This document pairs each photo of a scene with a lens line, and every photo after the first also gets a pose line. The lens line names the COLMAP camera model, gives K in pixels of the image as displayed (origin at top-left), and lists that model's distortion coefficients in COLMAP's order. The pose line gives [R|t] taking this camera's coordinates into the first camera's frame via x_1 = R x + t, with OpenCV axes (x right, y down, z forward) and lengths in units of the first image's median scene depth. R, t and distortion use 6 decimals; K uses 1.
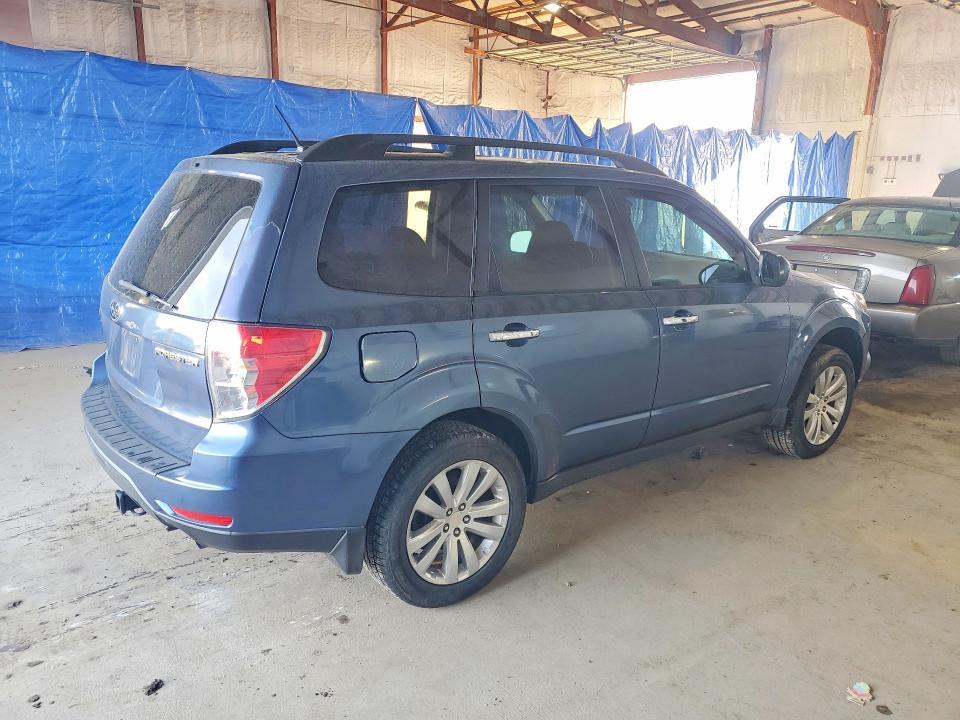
lens RADIAL K [[756.9, 0, 480.0], [0, 756.9, 360.0], [0, 0, 1]] dist [0.040089, 0.003003]
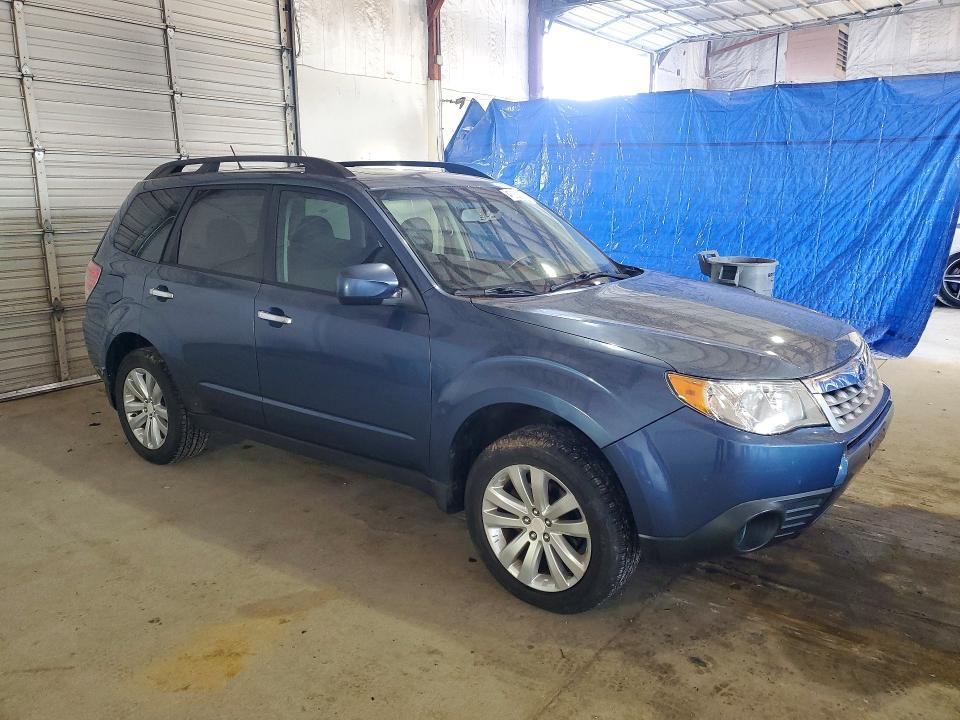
lens RADIAL K [[742.1, 0, 480.0], [0, 742.1, 360.0], [0, 0, 1]] dist [0.006650, -0.001582]
pose [[0.243553, 0.193350, -0.950420, 1.095494], [-0.207338, 0.967654, 0.143724, -0.168337], [0.947467, 0.162053, 0.275764, 0.847965]]
